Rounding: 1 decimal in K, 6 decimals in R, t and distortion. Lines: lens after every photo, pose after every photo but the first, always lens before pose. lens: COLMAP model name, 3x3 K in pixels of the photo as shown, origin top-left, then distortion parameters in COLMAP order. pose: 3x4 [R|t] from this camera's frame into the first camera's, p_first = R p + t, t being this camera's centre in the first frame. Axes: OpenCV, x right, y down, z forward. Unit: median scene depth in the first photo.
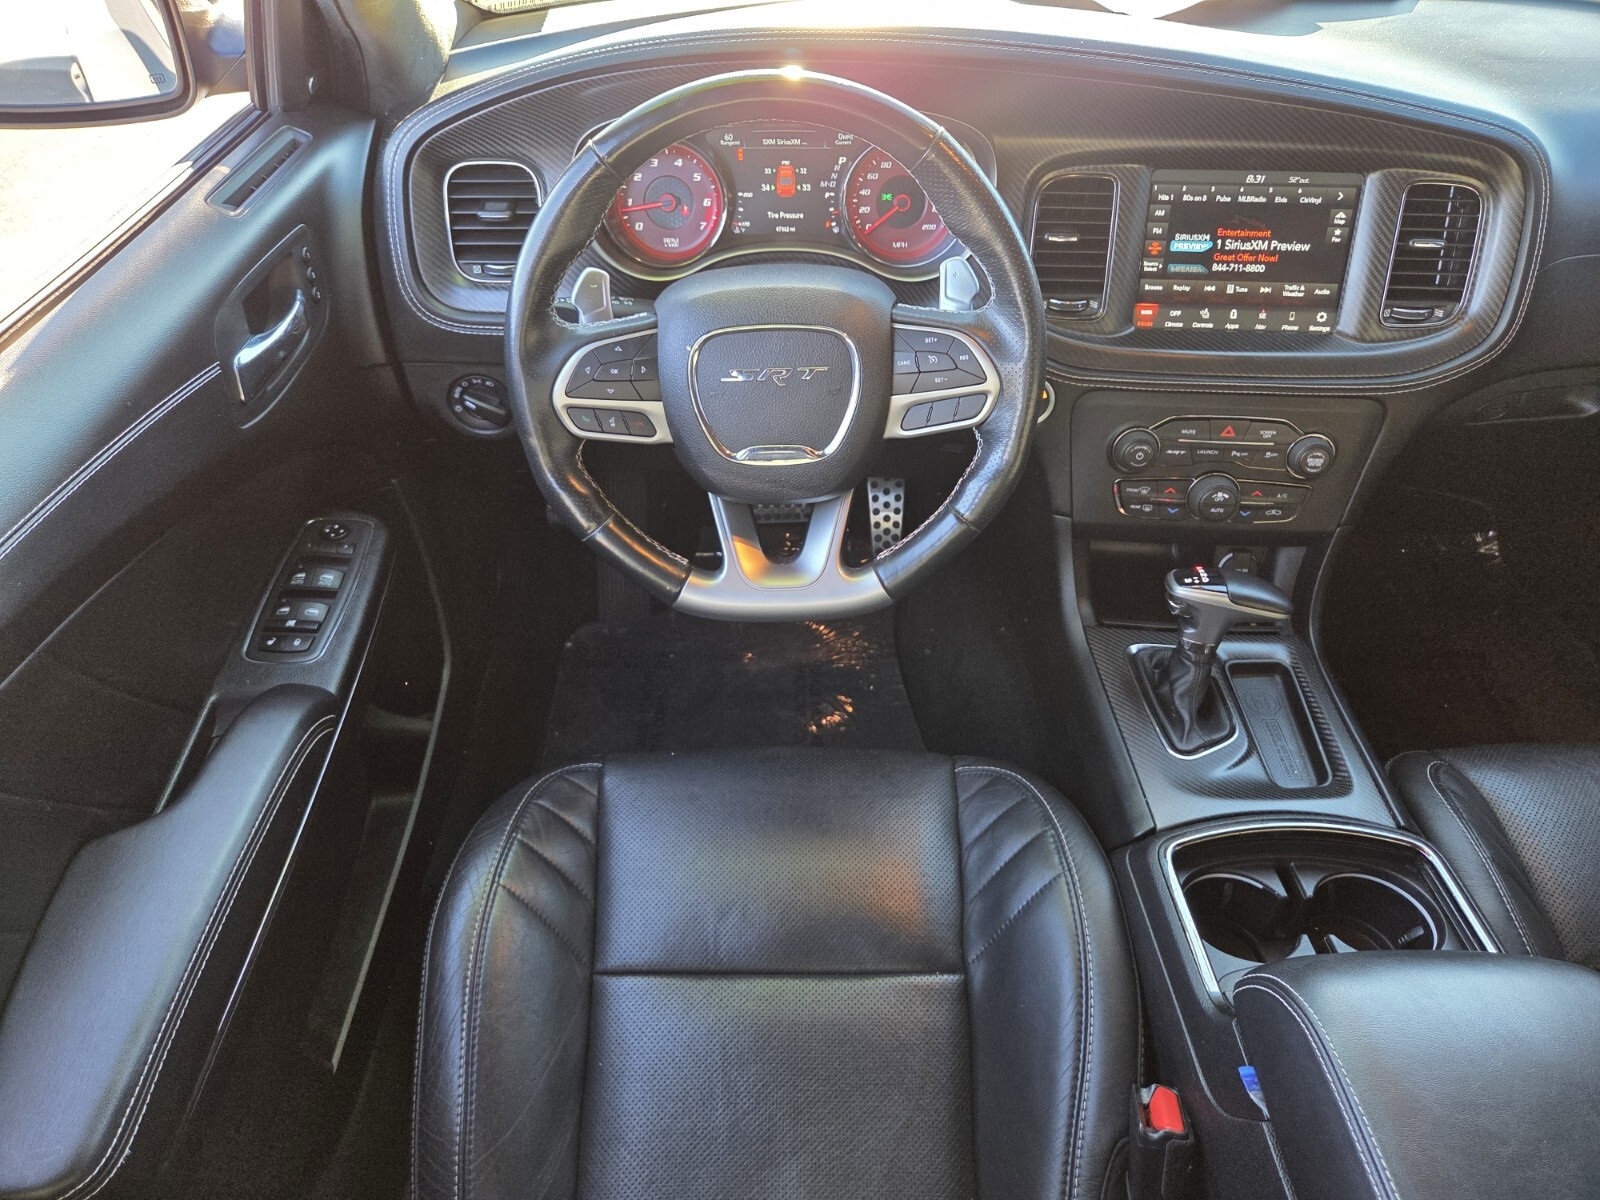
lens RADIAL K [[1064.6, 0, 800.0], [0, 1064.6, 600.0], [0, 0, 1]] dist [0.078119, -0.069244]
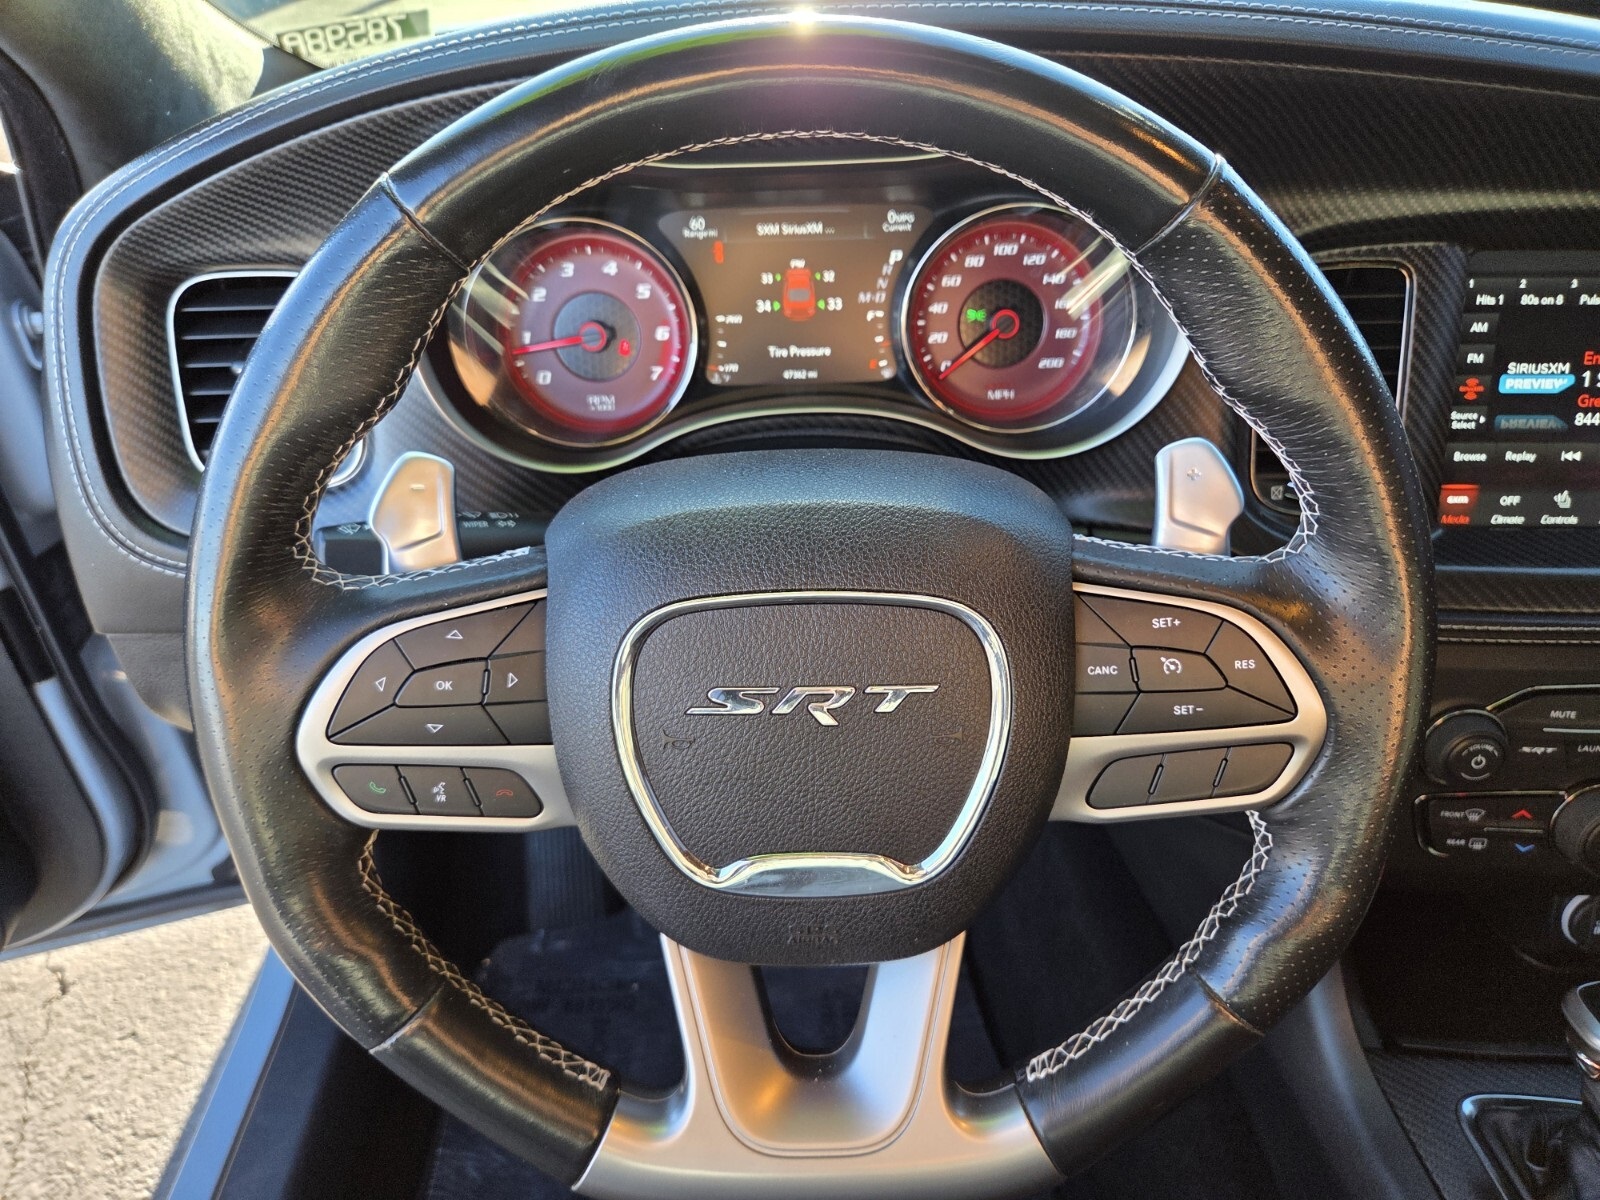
lens RADIAL K [[1064.6, 0, 800.0], [0, 1064.6, 600.0], [0, 0, 1]] dist [0.078119, -0.069244]
pose [[0.999520, -0.030686, 0.004241, -0.020335], [0.030965, 0.993602, -0.108611, -0.168368], [-0.000881, 0.108690, 0.994075, 0.458009]]
